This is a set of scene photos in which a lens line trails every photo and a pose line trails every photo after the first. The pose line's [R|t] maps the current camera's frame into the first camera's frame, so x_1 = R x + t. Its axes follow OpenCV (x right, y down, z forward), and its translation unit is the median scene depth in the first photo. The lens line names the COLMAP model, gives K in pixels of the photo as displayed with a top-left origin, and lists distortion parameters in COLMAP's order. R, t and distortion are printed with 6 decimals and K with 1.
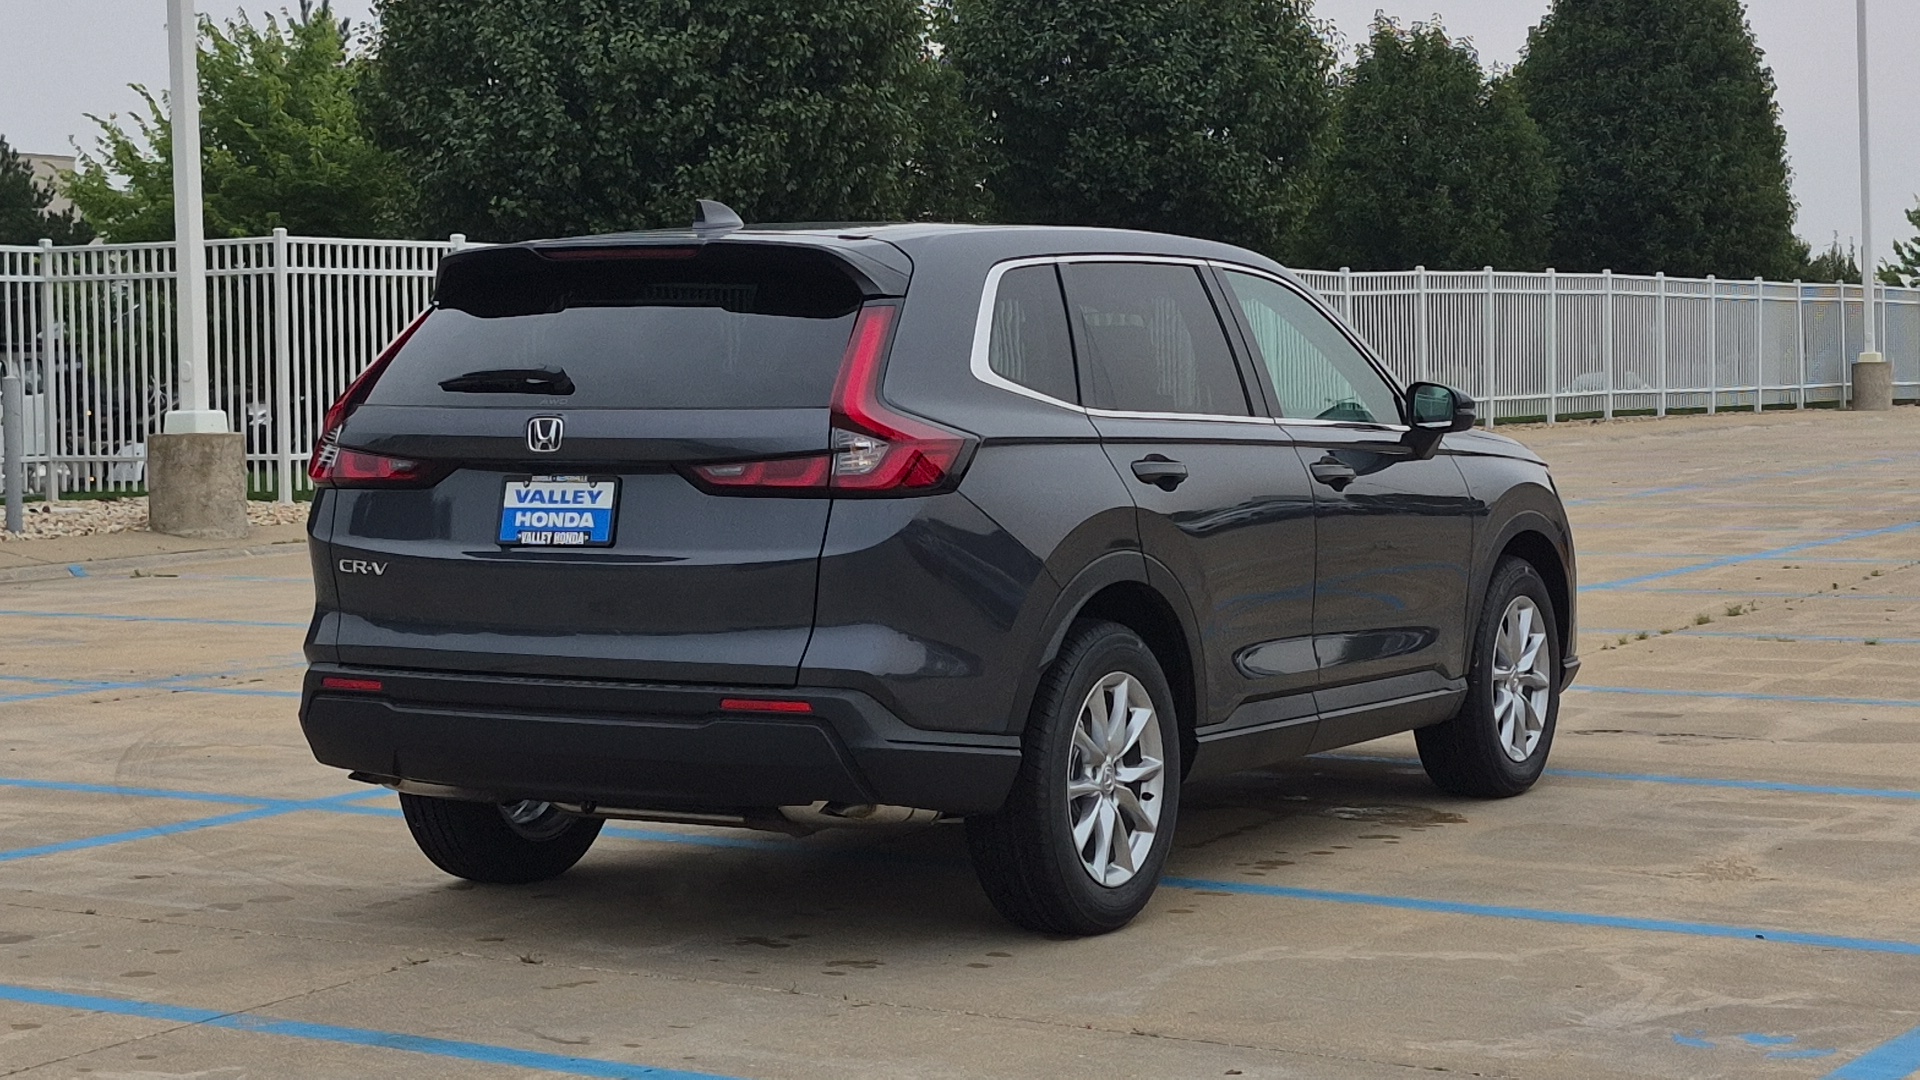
lens RADIAL K [[3447.7, 0, 959.9], [0, 3447.7, 539.5], [0, 0, 1]] dist [0.136541, 0.000000]
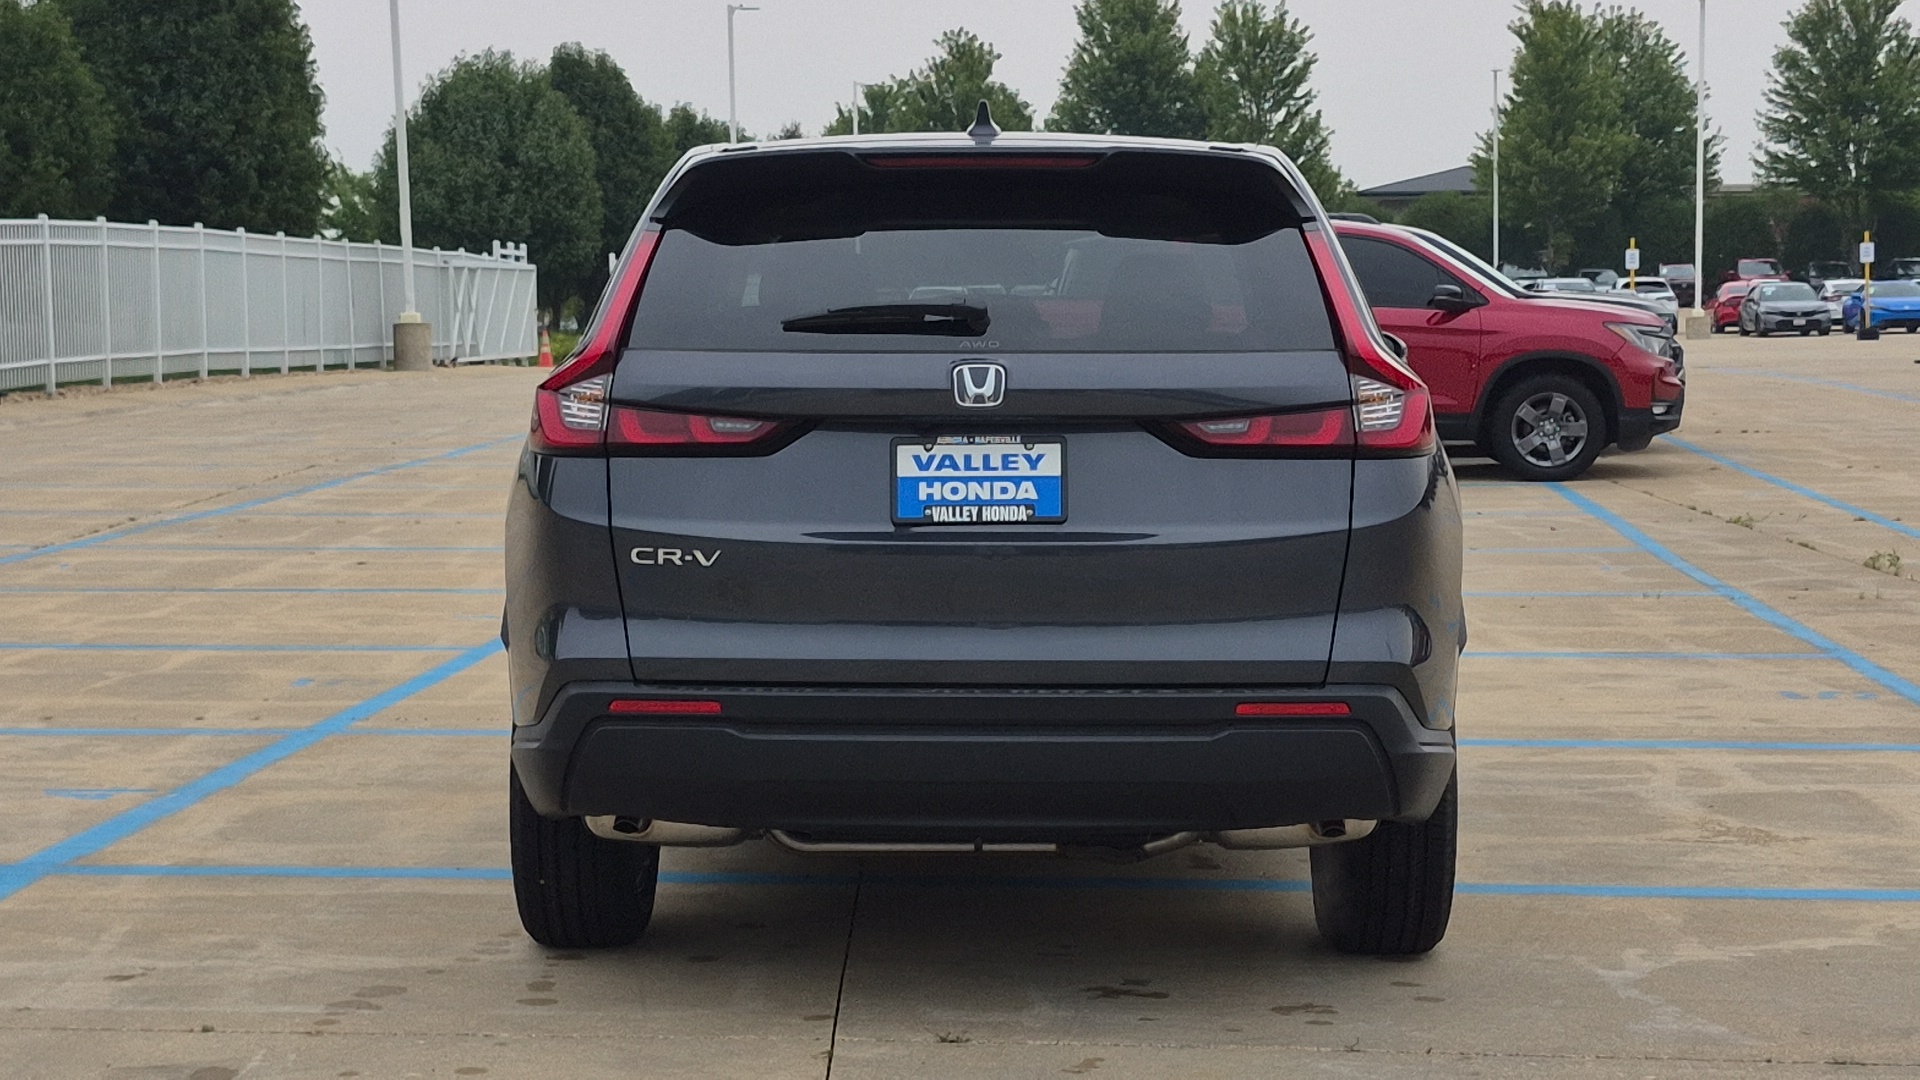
lens RADIAL K [[3447.7, 0, 960.7], [0, 3447.7, 538.2], [0, 0, 1]] dist [0.136541, 0.000000]
pose [[0.886770, -0.024675, 0.461552, -0.489482], [0.019784, 0.999685, 0.015434, -0.007169], [-0.461788, -0.004556, 0.886979, 0.286728]]
